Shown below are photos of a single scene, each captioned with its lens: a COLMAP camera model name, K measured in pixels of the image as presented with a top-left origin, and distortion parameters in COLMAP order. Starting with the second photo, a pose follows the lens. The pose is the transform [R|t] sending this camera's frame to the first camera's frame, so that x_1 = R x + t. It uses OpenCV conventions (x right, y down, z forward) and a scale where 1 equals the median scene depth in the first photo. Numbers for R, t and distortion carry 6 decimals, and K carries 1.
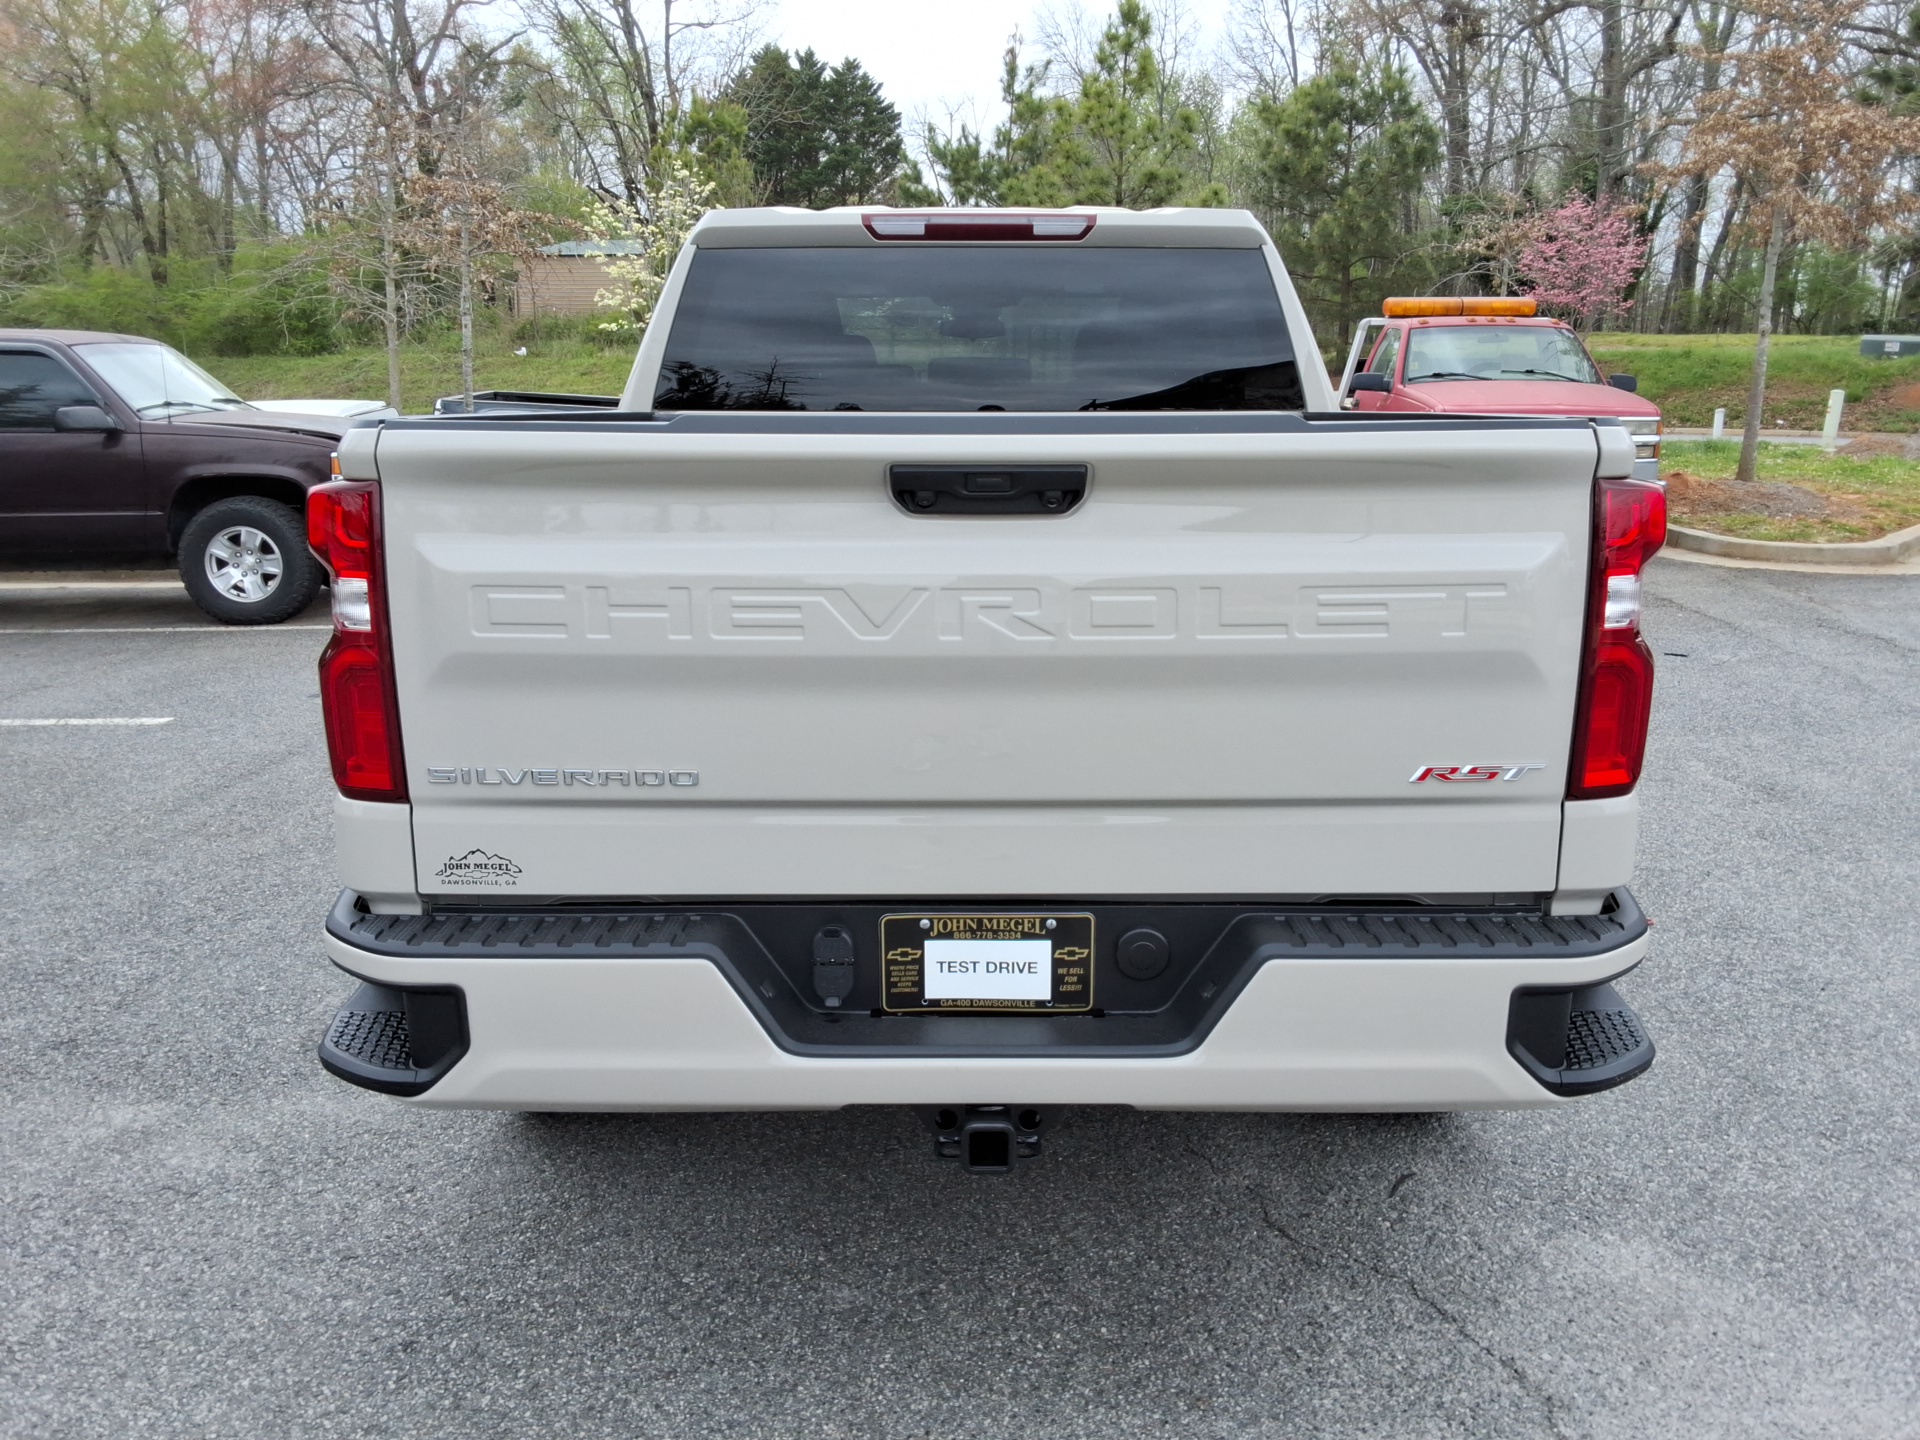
lens RADIAL K [[1548.7, 0, 967.3], [0, 1548.7, 684.0], [0, 0, 1]] dist [0.100196, -0.146074]
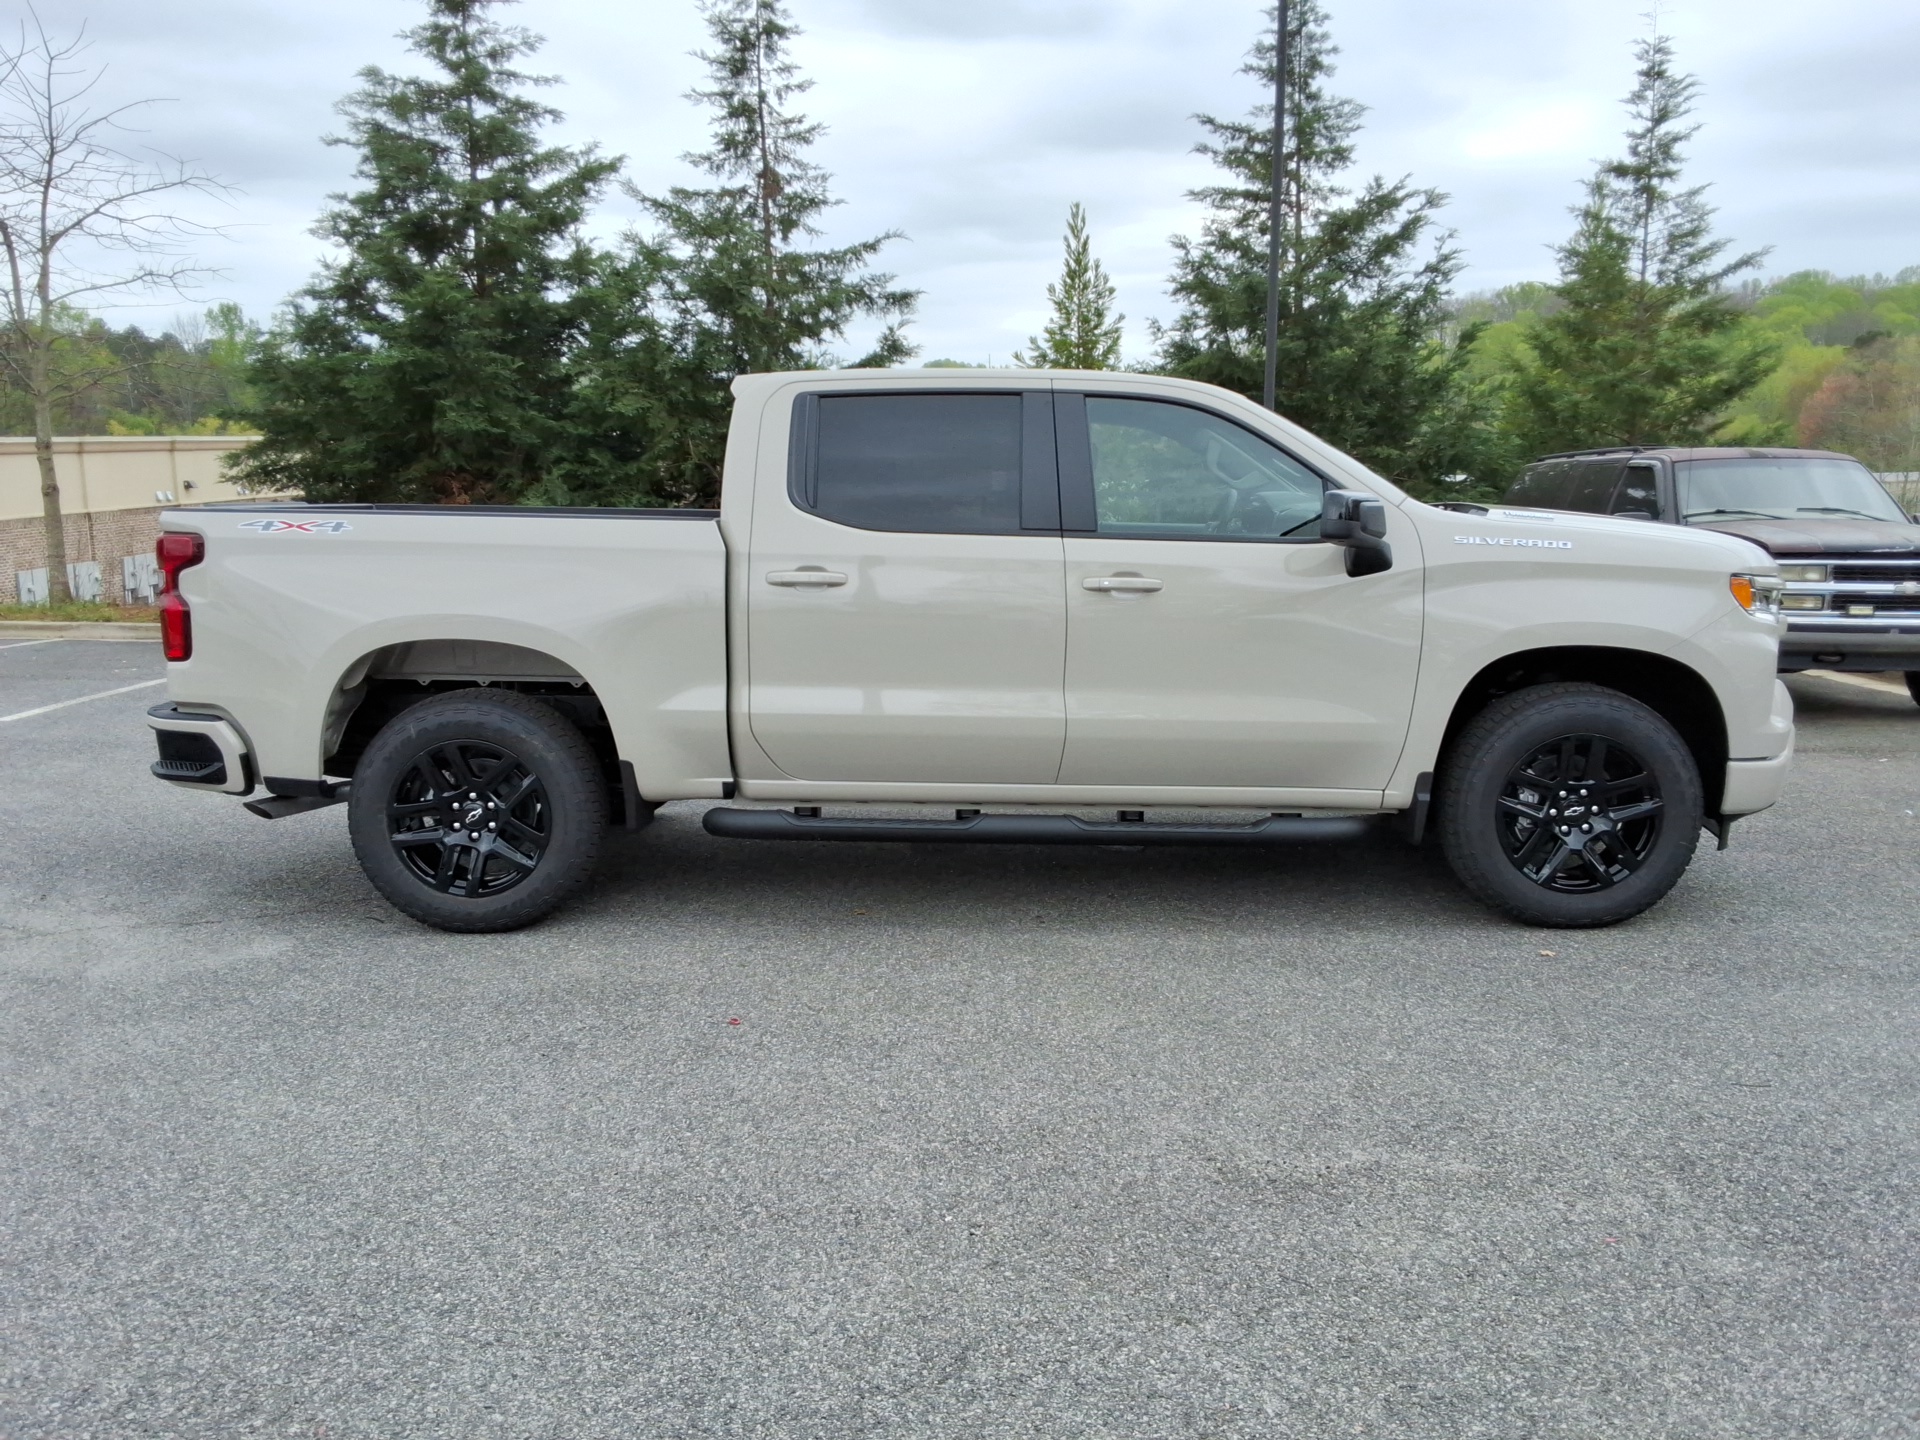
lens RADIAL K [[1548.7, 0, 1010.0], [0, 1548.7, 686.3], [0, 0, 1]] dist [0.100196, -0.146074]
pose [[-0.002325, 0.129487, -0.991578, 1.622740], [-0.191424, 0.973186, 0.127535, -0.259131], [0.981505, 0.190108, 0.022524, 1.277326]]
